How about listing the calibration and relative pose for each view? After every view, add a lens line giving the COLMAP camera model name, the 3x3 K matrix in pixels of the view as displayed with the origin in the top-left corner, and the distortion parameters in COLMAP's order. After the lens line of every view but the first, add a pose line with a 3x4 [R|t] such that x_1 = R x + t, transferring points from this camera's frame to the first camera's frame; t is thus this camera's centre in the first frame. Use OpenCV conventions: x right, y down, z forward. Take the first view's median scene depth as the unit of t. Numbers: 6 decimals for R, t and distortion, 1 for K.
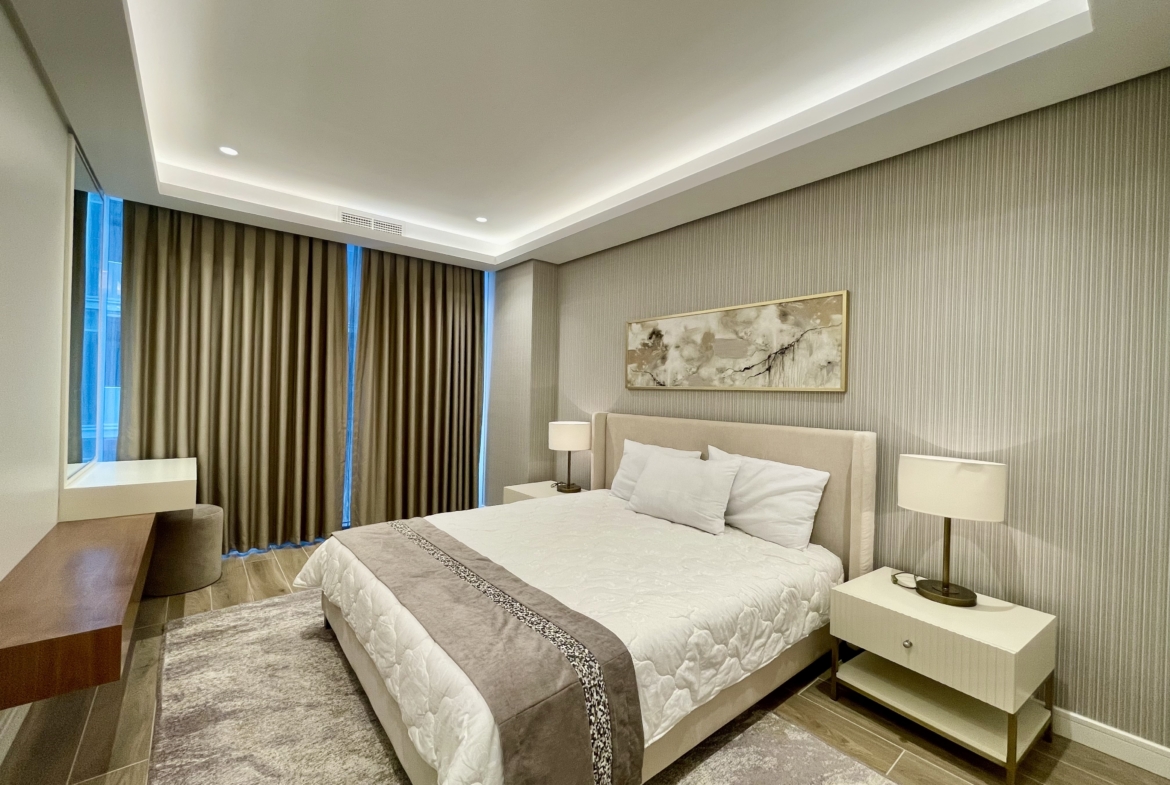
lens RADIAL K [[473.3, 0, 583.4], [0, 473.3, 402.6], [0, 0, 1]] dist [0.004396, -0.001526]
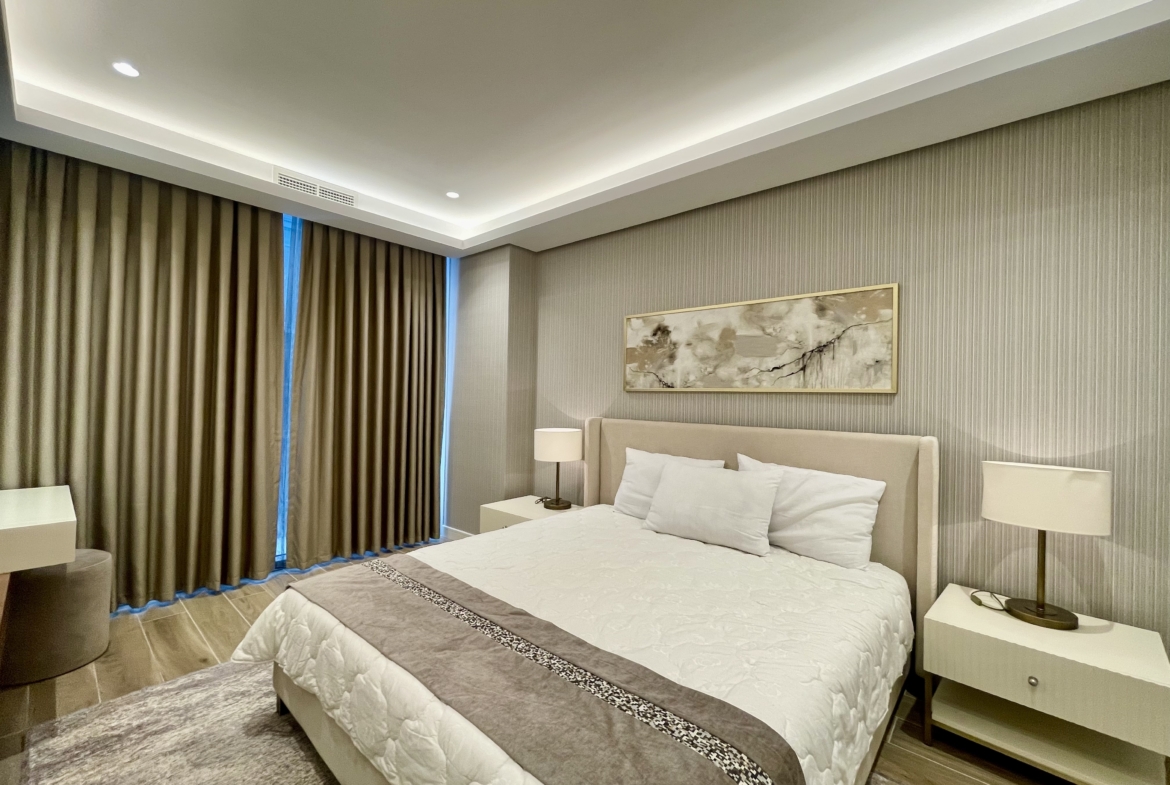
lens RADIAL K [[473.3, 0, 582.8], [0, 473.3, 400.1], [0, 0, 1]] dist [0.004396, -0.001526]
pose [[0.986939, -0.004473, 0.161035, -0.176562], [0.006512, 0.999905, -0.012138, -0.002063], [-0.160966, 0.013028, 0.986874, 0.170533]]
